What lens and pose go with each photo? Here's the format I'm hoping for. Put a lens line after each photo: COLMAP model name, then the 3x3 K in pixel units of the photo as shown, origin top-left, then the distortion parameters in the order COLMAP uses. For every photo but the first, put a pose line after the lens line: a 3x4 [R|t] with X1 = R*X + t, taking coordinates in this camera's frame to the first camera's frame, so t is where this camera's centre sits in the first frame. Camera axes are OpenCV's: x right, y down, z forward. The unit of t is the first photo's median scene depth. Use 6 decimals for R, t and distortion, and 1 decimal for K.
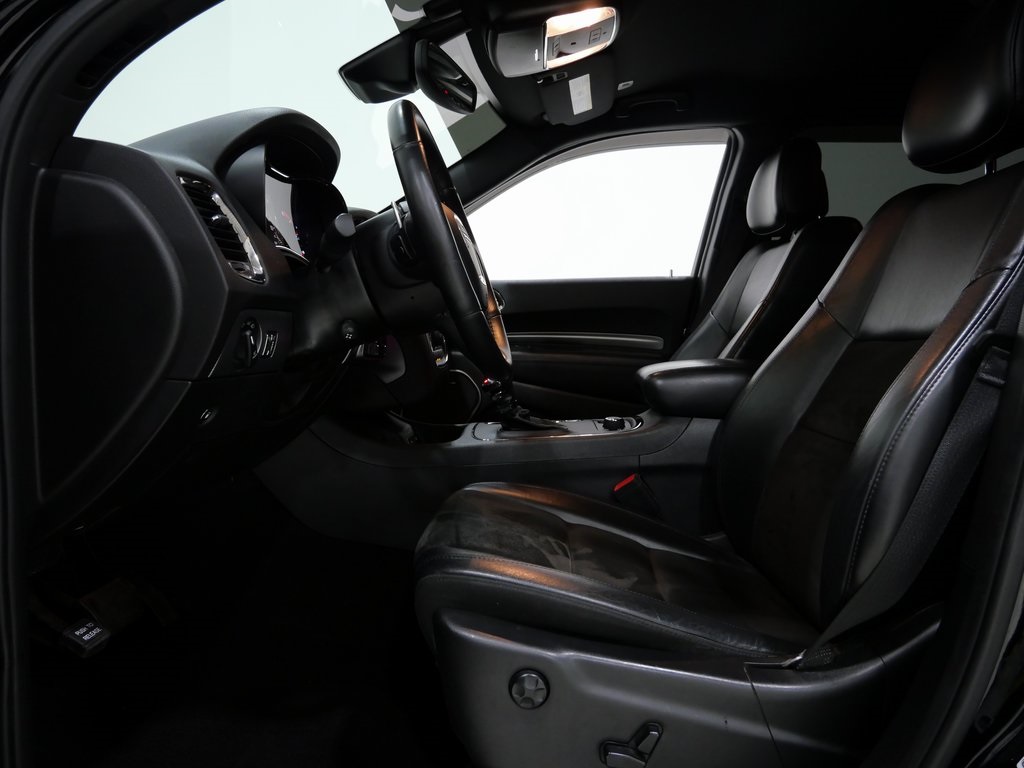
lens RADIAL K [[800.4, 0, 512.0], [0, 800.4, 384.0], [0, 0, 1]] dist [-0.004119, 0.002699]
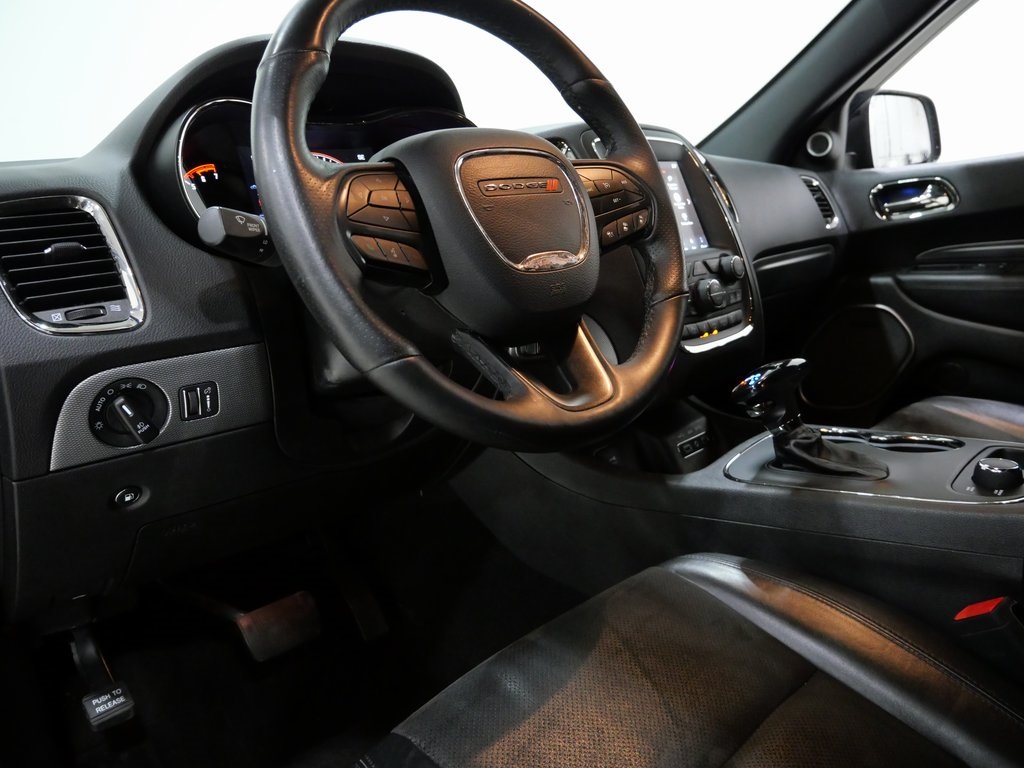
lens RADIAL K [[800.4, 0, 512.0], [0, 800.4, 384.0], [0, 0, 1]] dist [-0.004119, 0.002699]
pose [[0.709876, 0.066829, -0.701149, 0.272125], [0.058343, 0.986488, 0.153095, -0.106528], [0.701906, -0.149586, 0.696385, 0.470801]]
